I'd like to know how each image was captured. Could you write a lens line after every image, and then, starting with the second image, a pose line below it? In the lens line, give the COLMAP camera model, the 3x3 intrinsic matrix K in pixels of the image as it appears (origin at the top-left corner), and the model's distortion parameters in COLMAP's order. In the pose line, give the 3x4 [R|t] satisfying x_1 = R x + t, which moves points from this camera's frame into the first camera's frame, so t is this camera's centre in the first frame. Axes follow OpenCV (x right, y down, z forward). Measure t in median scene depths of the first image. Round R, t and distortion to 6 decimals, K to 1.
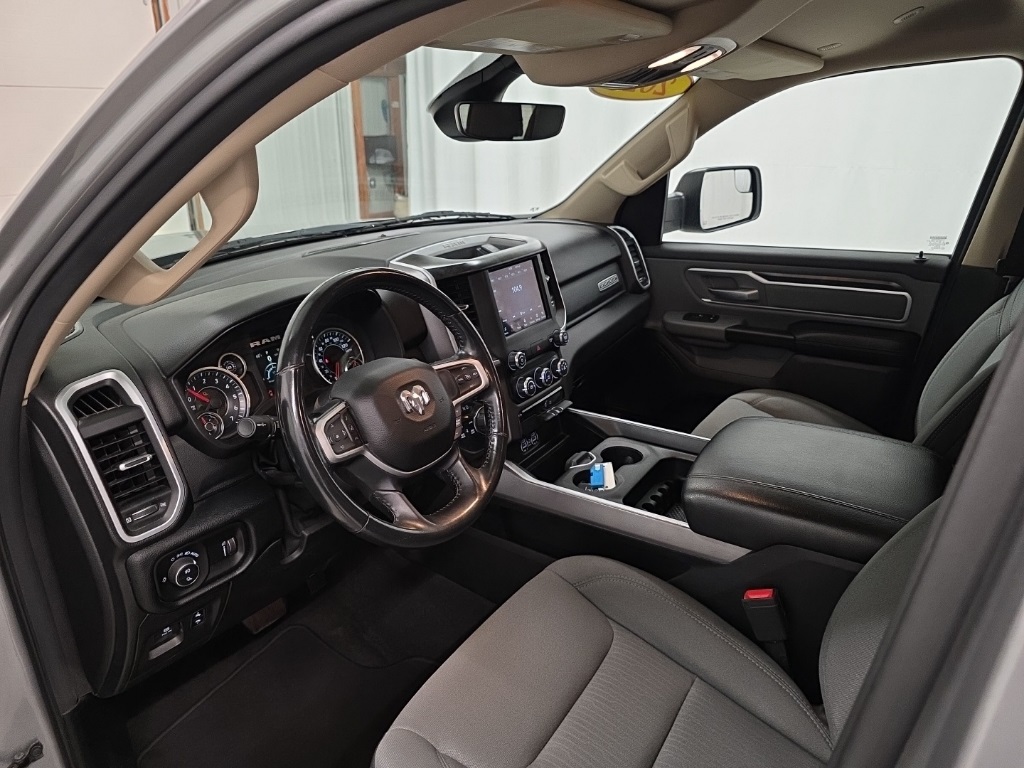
lens RADIAL K [[687.1, 0, 512.0], [0, 687.1, 384.0], [0, 0, 1]] dist [0.041361, -0.038782]
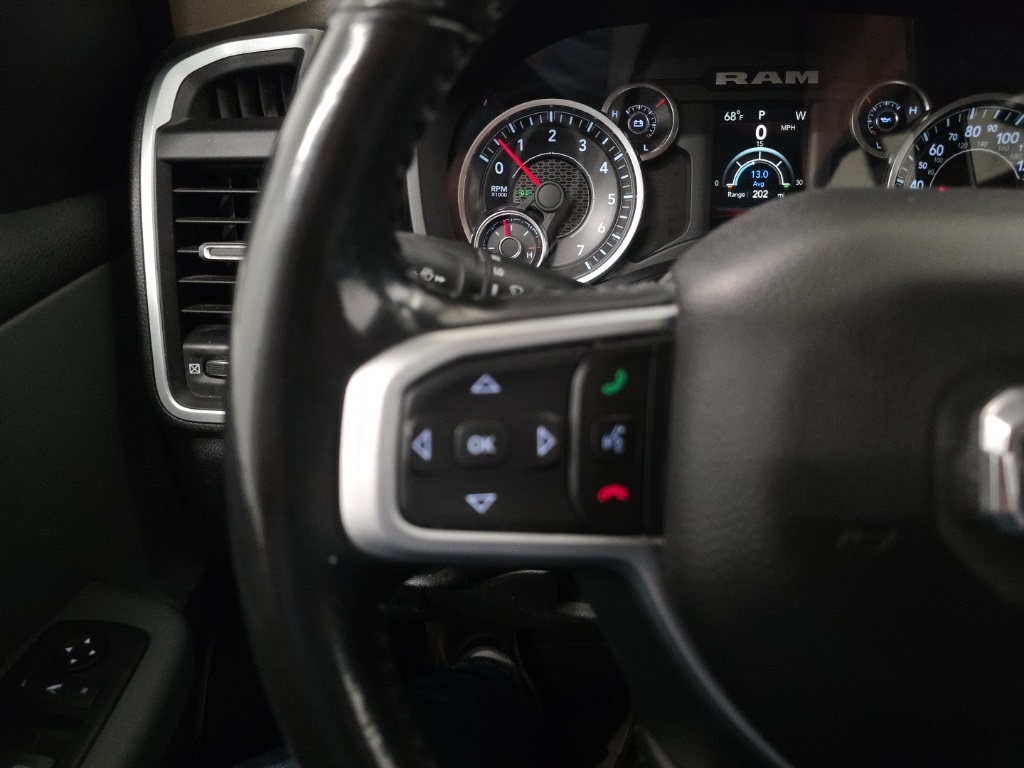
lens RADIAL K [[687.1, 0, 512.0], [0, 687.1, 384.0], [0, 0, 1]] dist [0.041361, -0.038782]
pose [[0.505547, 0.456831, -0.731934, -0.088707], [-0.289589, 0.888957, 0.354816, -0.010571], [0.812749, 0.032584, 0.581703, 0.692457]]
